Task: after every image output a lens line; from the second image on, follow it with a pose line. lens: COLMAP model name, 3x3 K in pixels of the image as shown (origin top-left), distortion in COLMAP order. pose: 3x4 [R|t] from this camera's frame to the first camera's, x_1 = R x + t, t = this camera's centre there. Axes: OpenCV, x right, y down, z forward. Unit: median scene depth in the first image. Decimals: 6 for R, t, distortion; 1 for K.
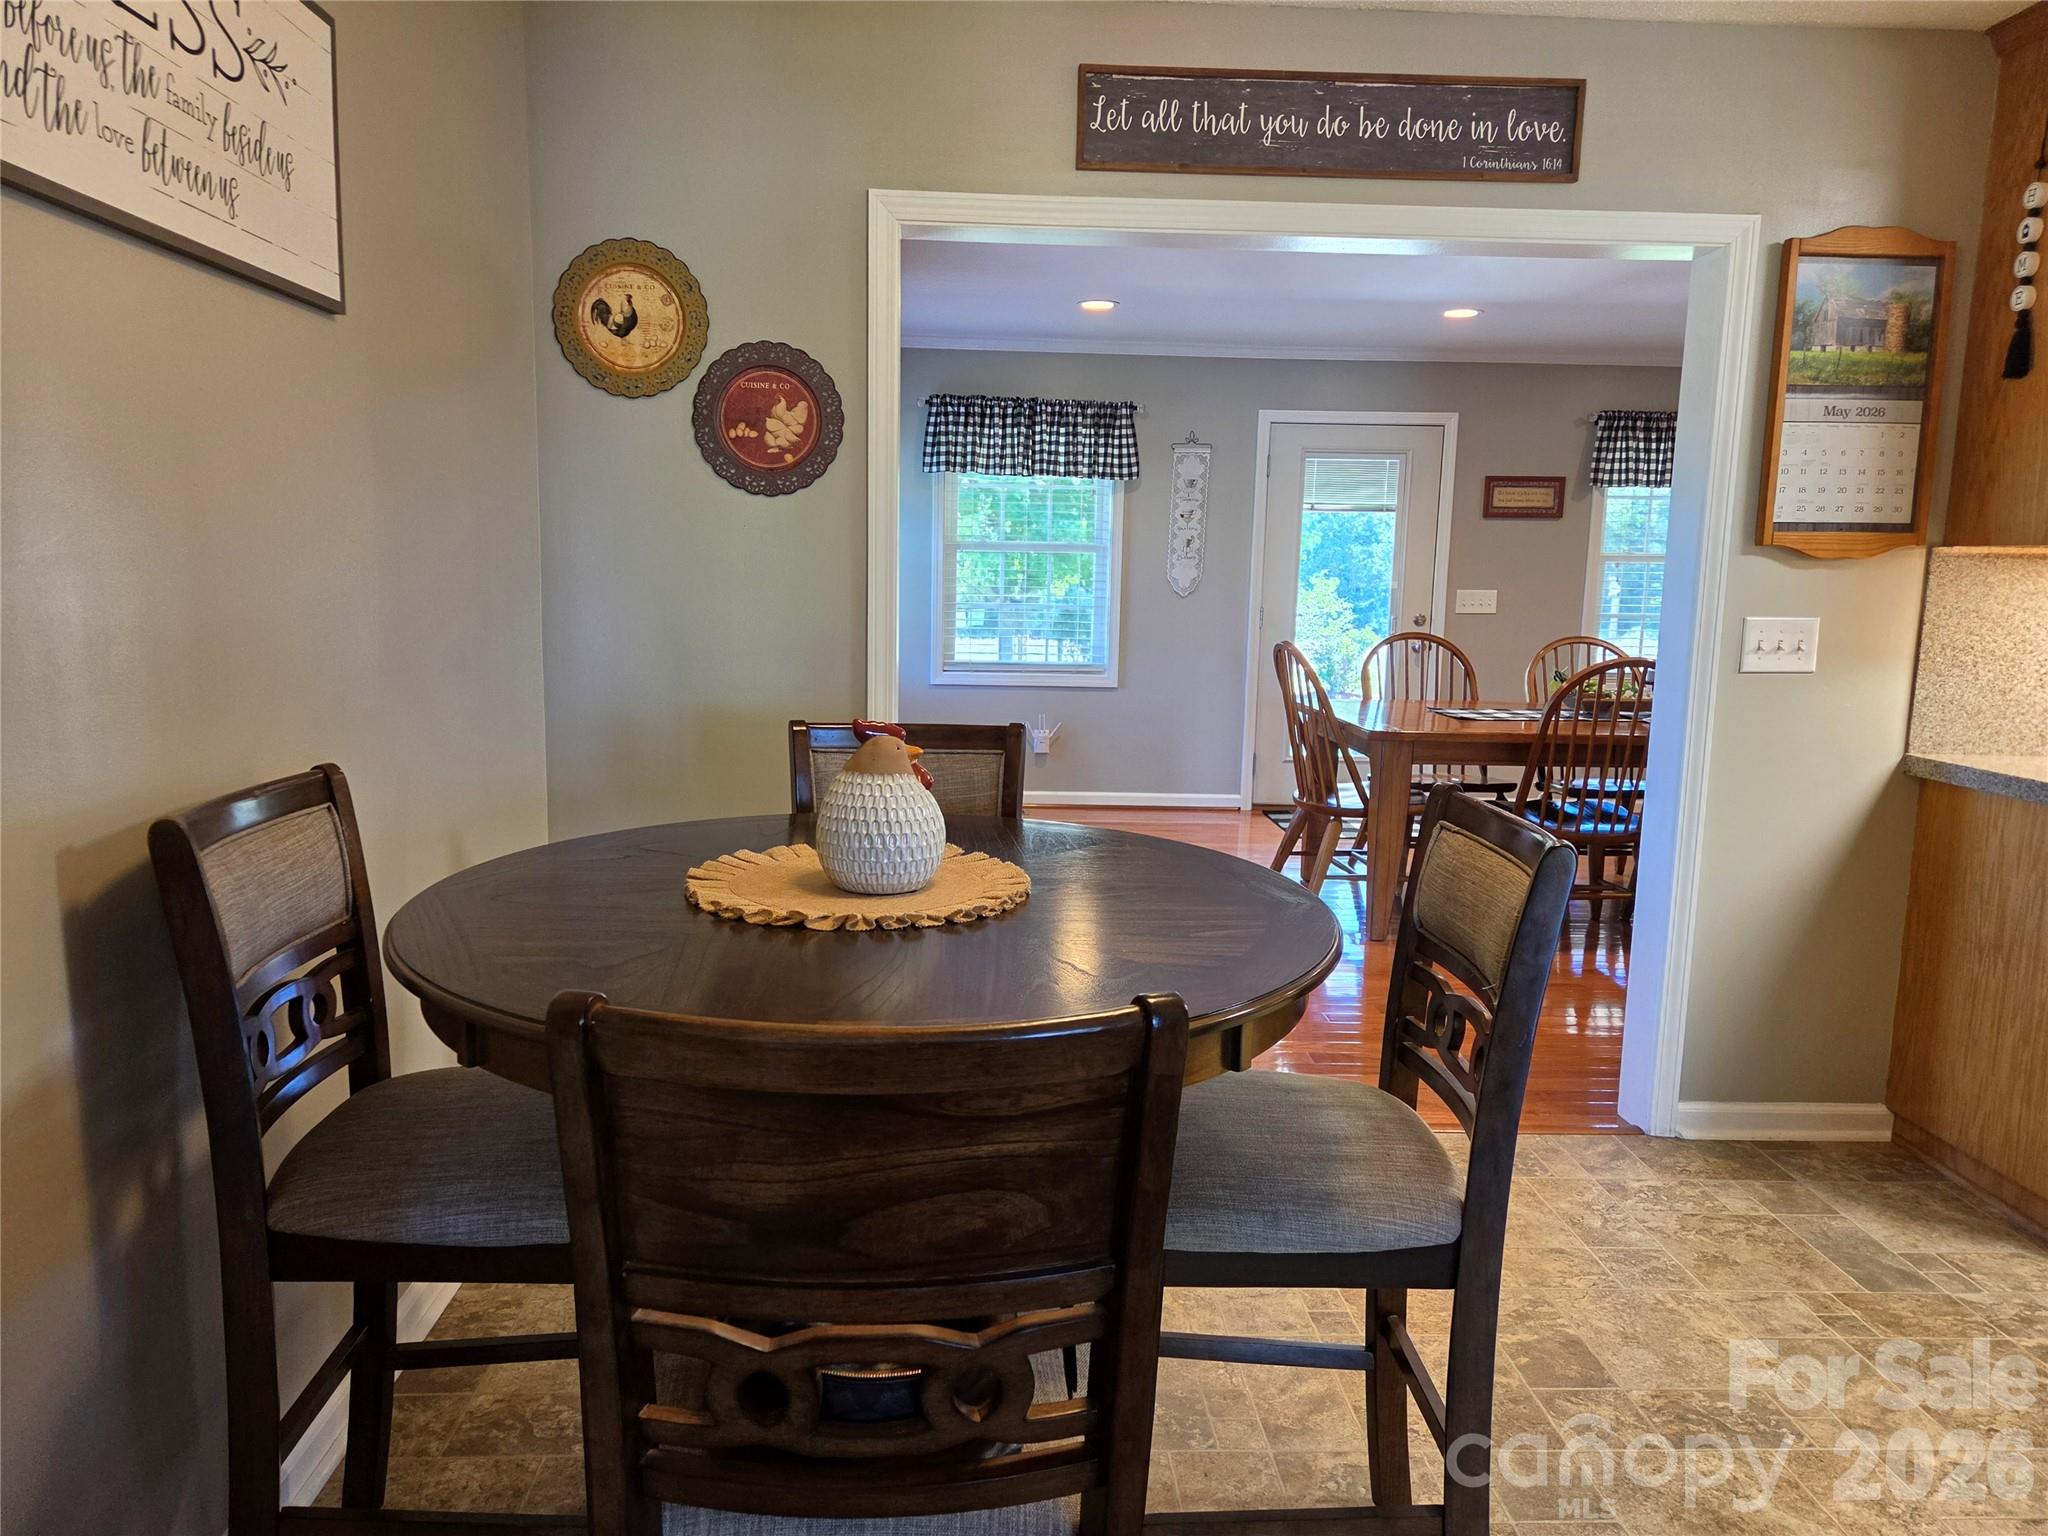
lens RADIAL K [[1372.1, 0, 1031.1], [0, 1372.1, 760.4], [0, 0, 1]] dist [0.050926, -0.023748]
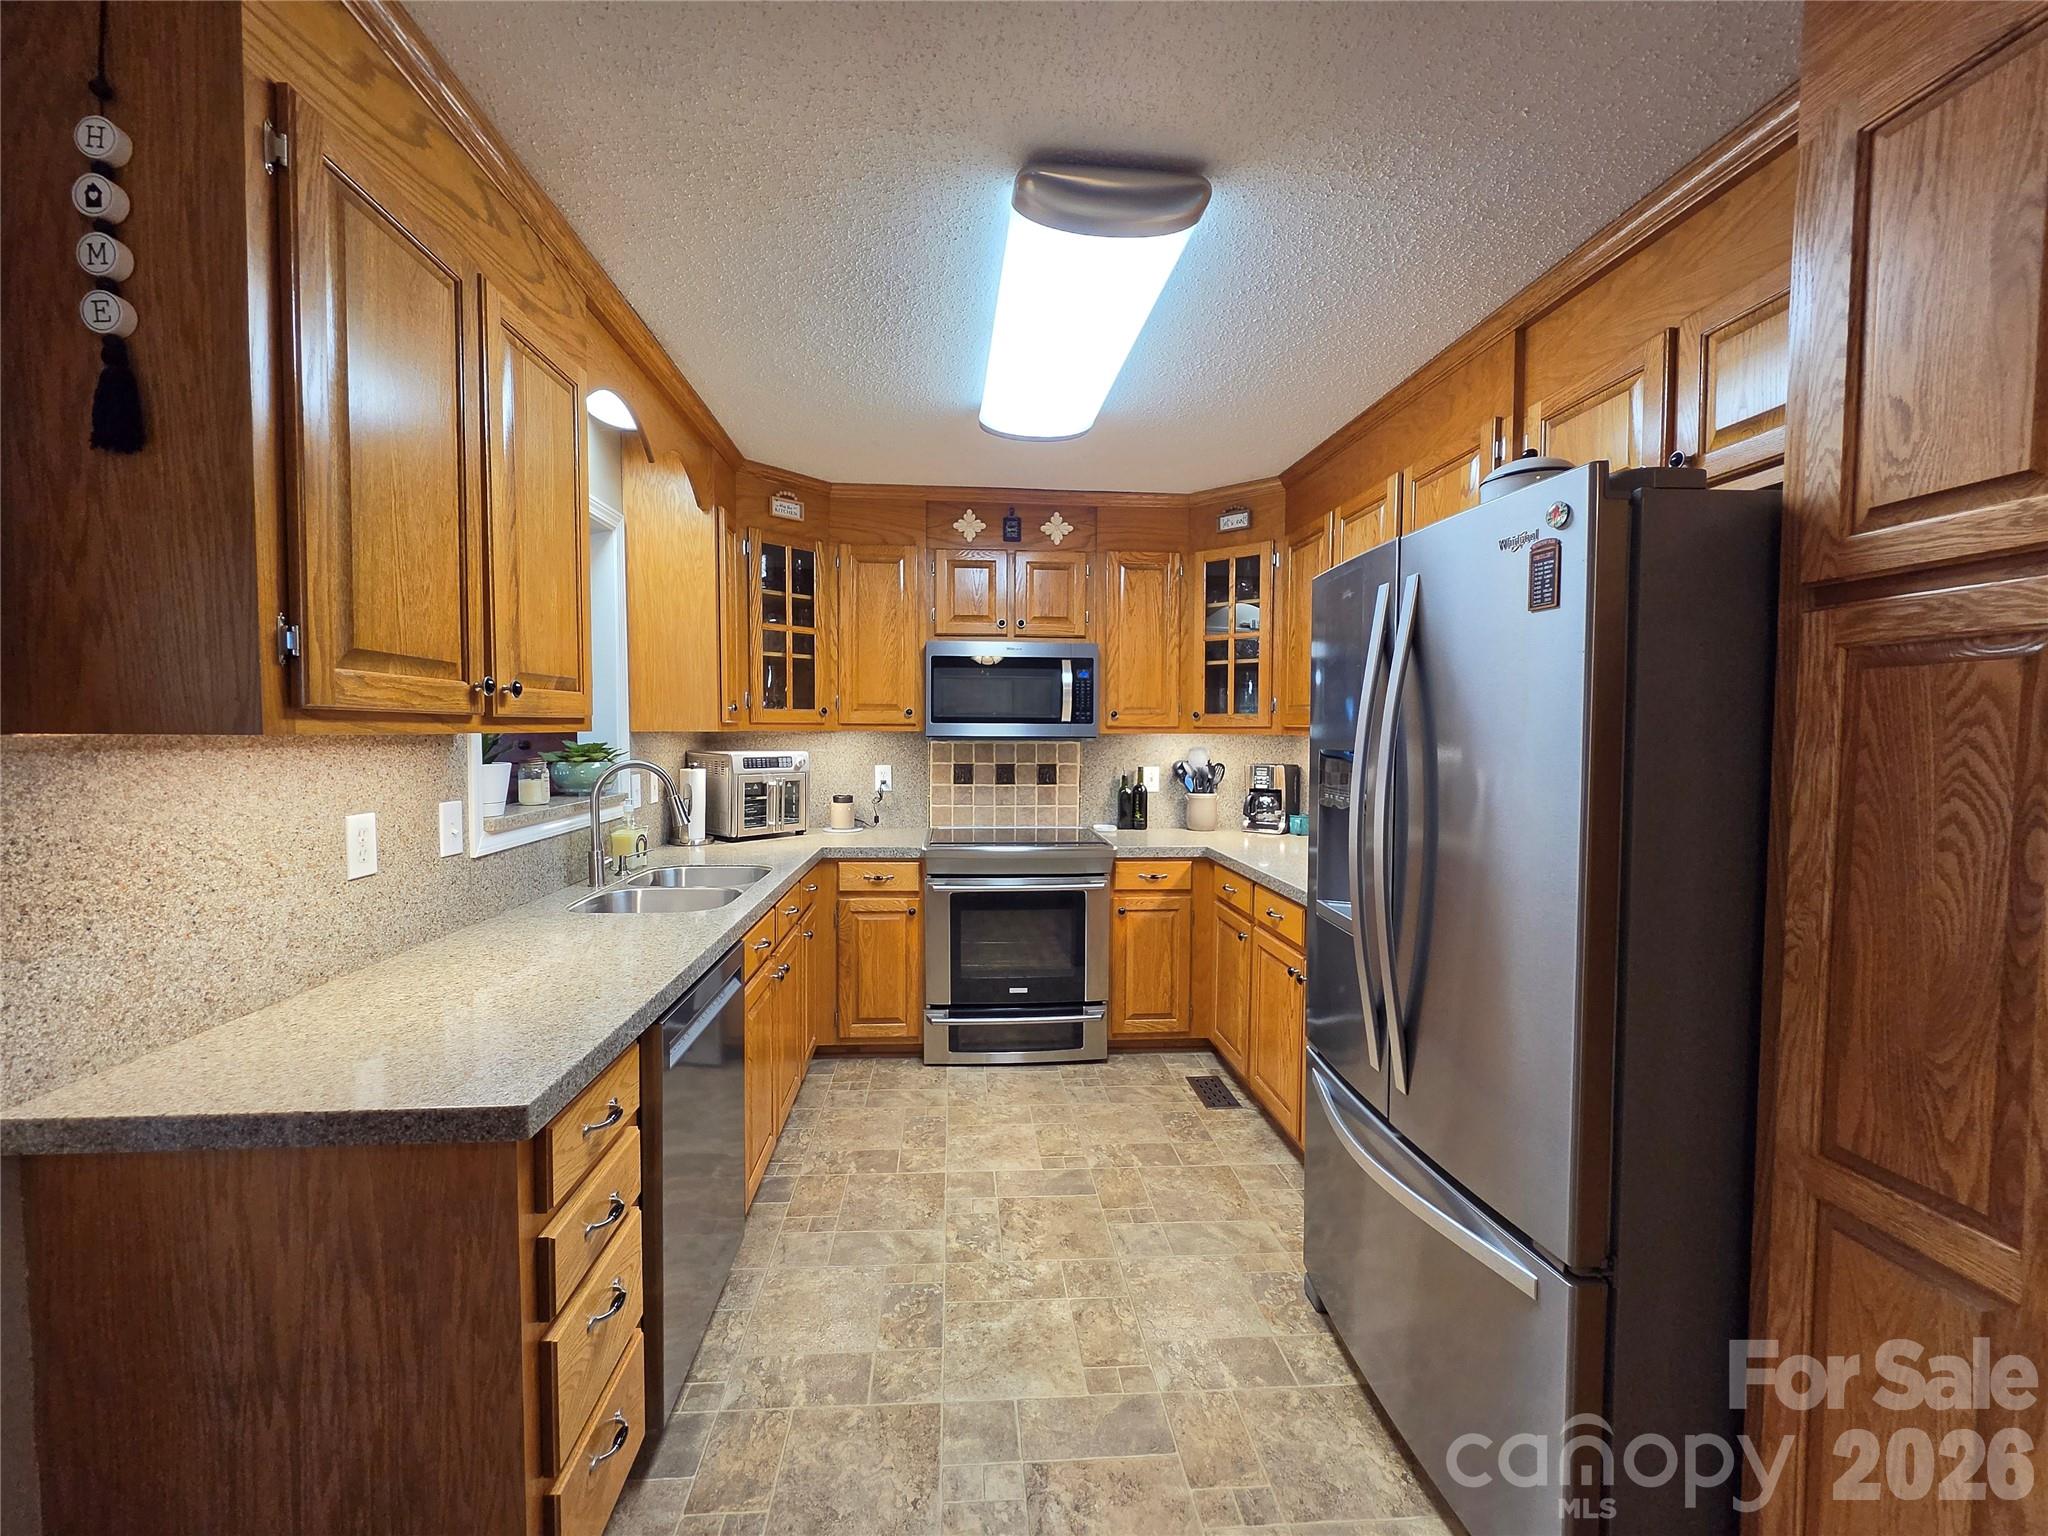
lens RADIAL K [[833.6, 0, 1016.7], [0, 833.6, 760.1], [0, 0, 1]] dist [-0.002359, -0.000944]
pose [[-0.022890, -0.062653, 0.997773, 0.332038], [0.138161, 0.988260, 0.065225, -0.113484], [-0.990145, 0.139346, -0.013965, 0.633236]]
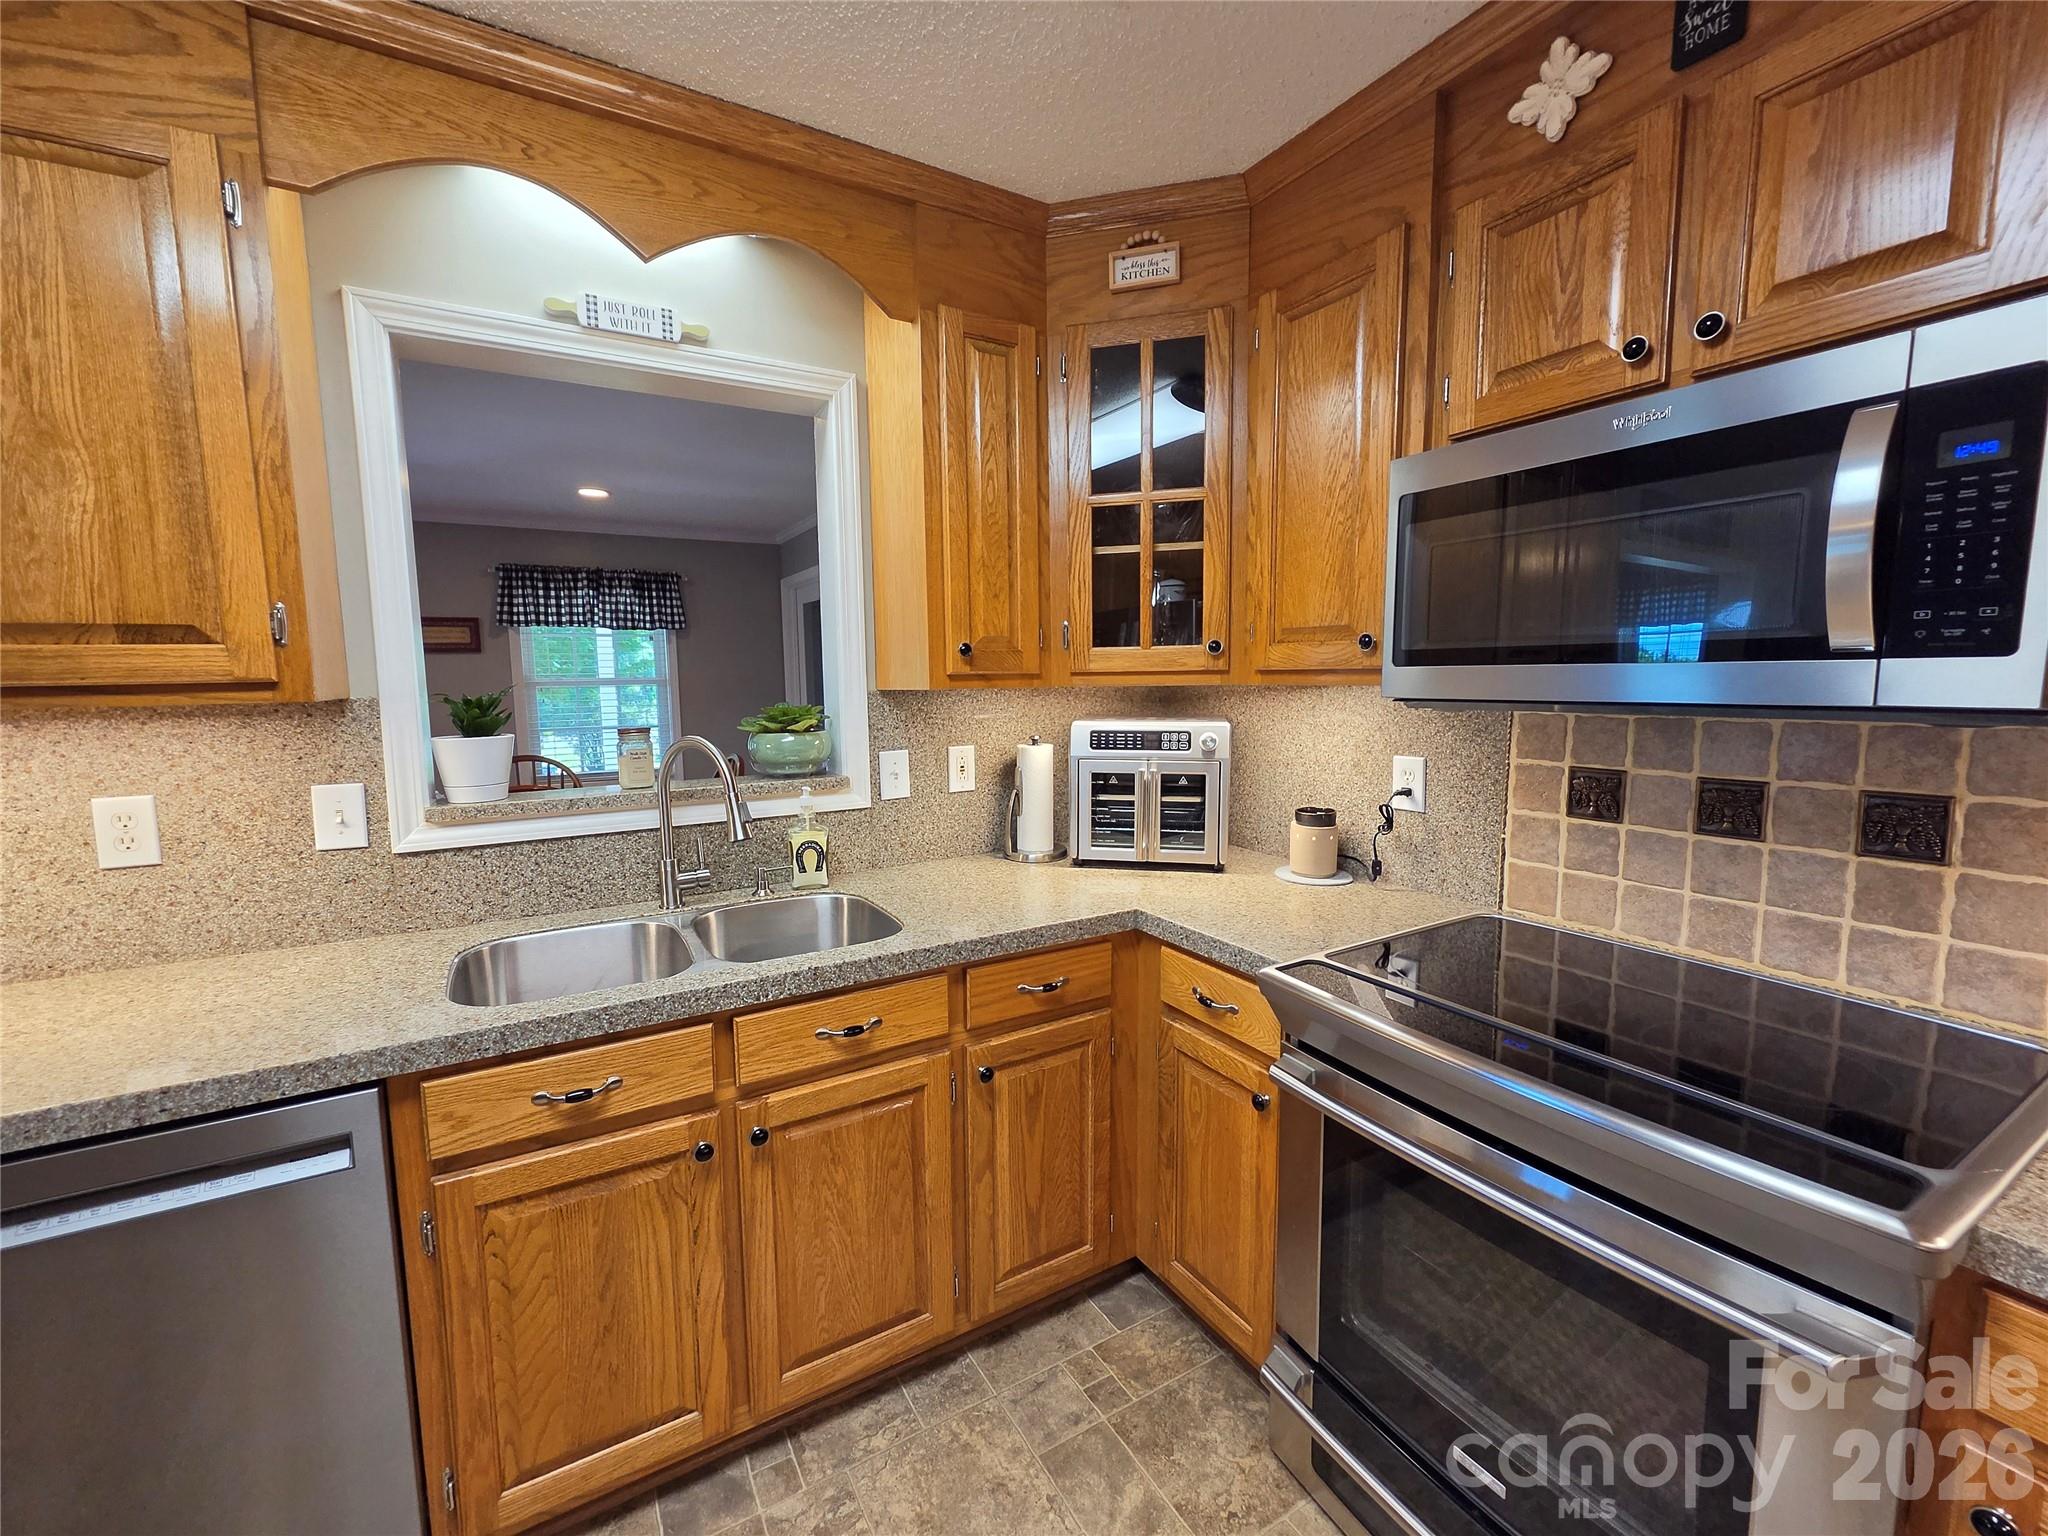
lens RADIAL K [[833.6, 0, 1014.4], [0, 833.6, 763.5], [0, 0, 1]] dist [-0.002359, -0.000944]
pose [[0.890057, -0.084017, 0.448041, 1.135961], [0.099686, 0.994953, -0.011457, -0.063851], [-0.444817, 0.054860, 0.893940, 0.393718]]
